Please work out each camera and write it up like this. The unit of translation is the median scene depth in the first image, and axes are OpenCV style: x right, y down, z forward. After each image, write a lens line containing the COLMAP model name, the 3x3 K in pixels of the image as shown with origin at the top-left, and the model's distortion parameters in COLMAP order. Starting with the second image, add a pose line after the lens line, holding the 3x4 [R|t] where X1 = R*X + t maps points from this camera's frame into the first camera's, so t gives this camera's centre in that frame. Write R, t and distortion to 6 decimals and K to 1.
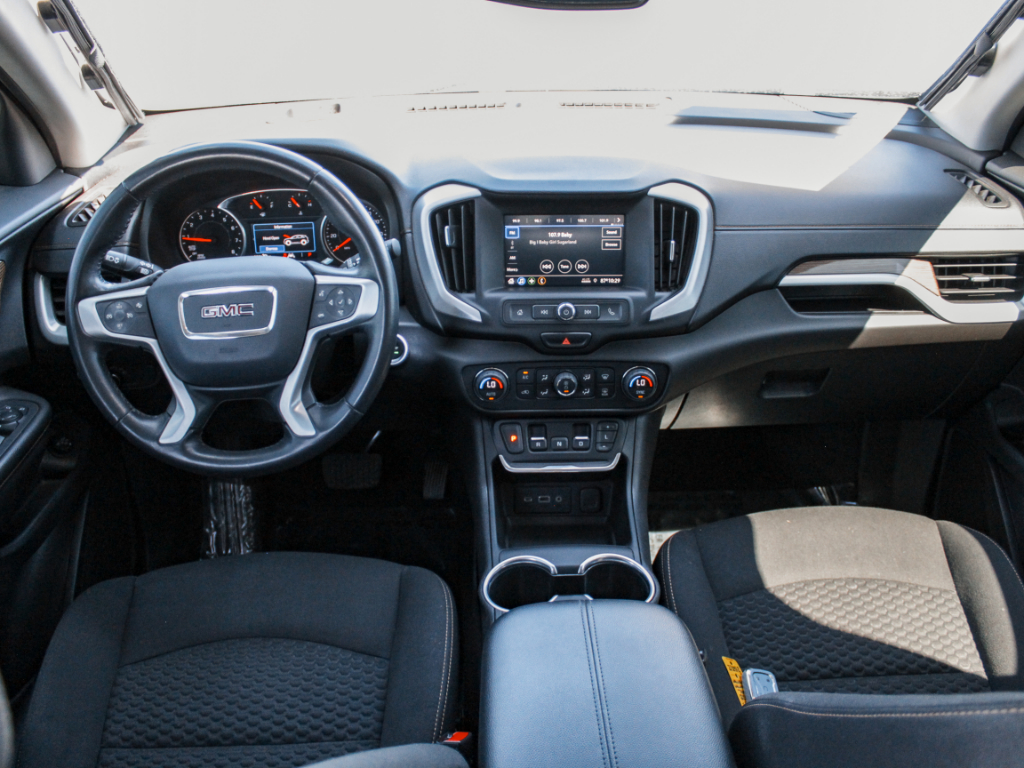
lens RADIAL K [[921.7, 0, 516.2], [0, 921.7, 395.7], [0, 0, 1]] dist [-0.168500, 0.133988]
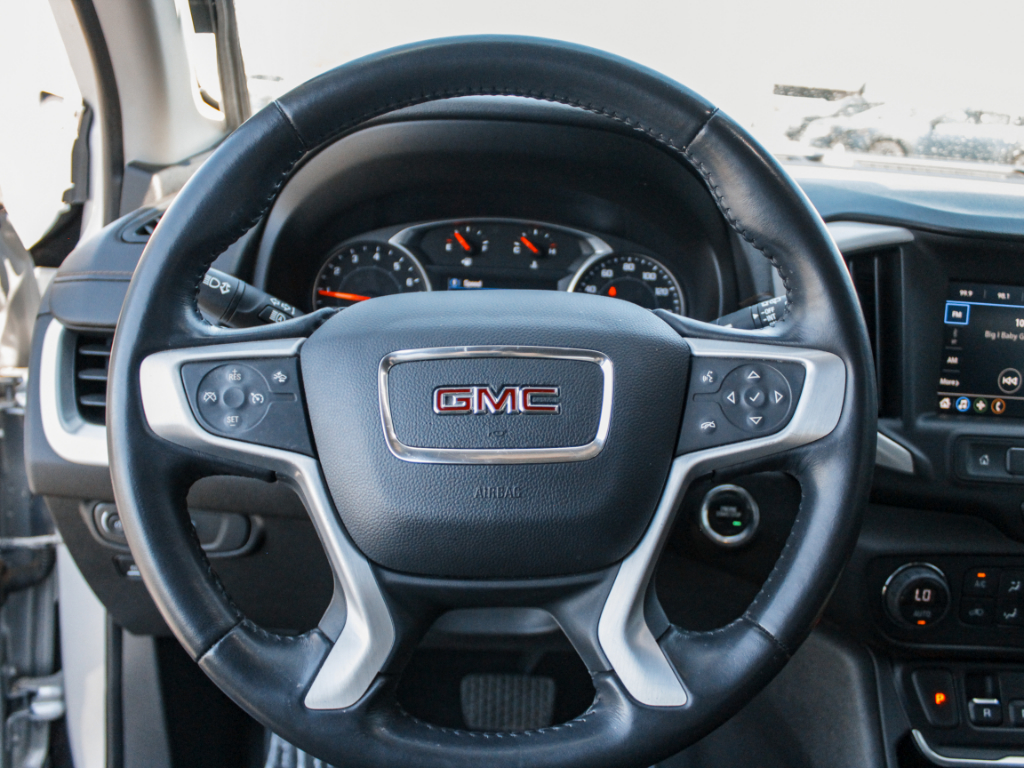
lens RADIAL K [[921.7, 0, 516.2], [0, 921.7, 395.7], [0, 0, 1]] dist [-0.168500, 0.133988]
pose [[0.997943, 0.063898, -0.005256, -0.258843], [-0.063761, 0.980512, -0.185824, -0.014473], [-0.006721, 0.185777, 0.982569, 0.484775]]
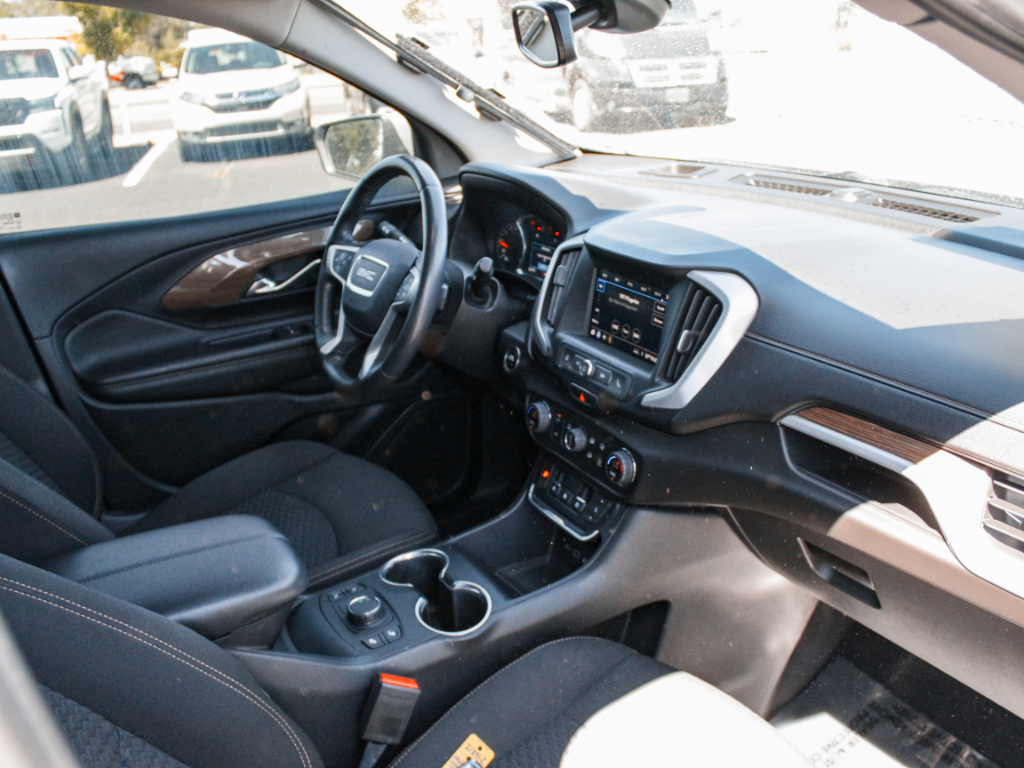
lens RADIAL K [[921.7, 0, 516.2], [0, 921.7, 395.7], [0, 0, 1]] dist [-0.168500, 0.133988]
pose [[0.481132, 0.308381, -0.820617, 0.830584], [-0.395307, 0.911831, 0.110888, -0.140963], [0.782460, 0.271044, 0.560617, 0.374916]]
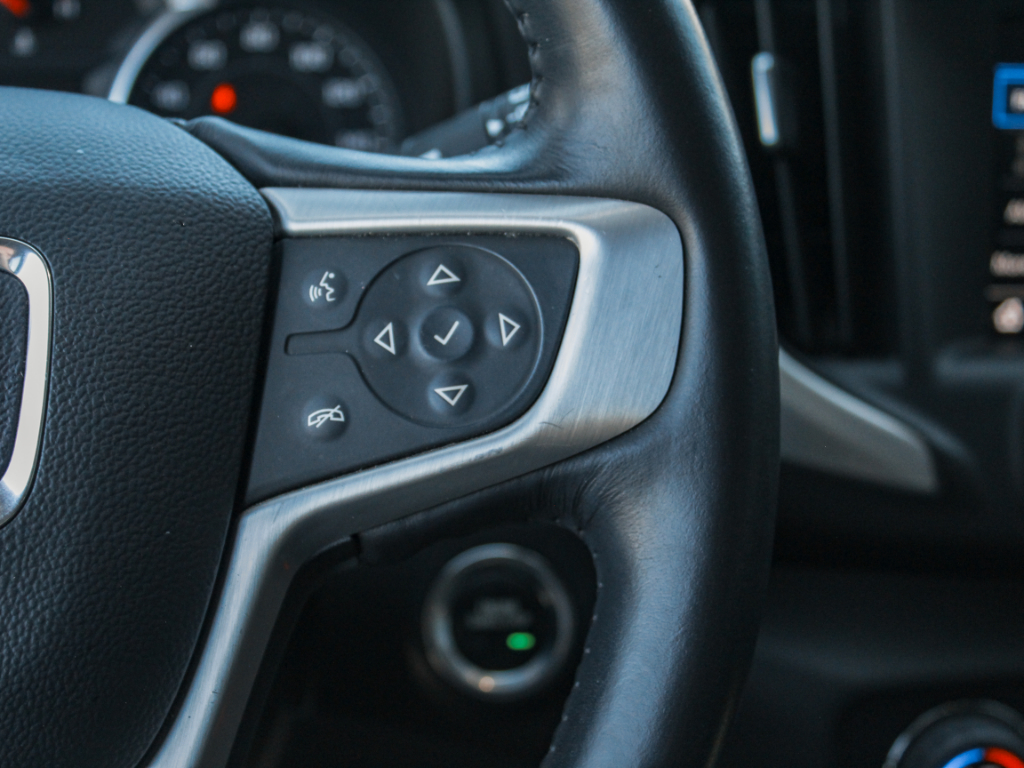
lens RADIAL K [[1882.2, 0, 512.0], [0, 1882.2, 384.0], [0, 0, 1]] dist [-0.020764, -0.026659]
pose [[0.990960, -0.004022, 0.134100, -0.192669], [0.026708, 0.985458, -0.167805, -0.032795], [-0.131475, 0.169870, 0.976657, 0.567124]]
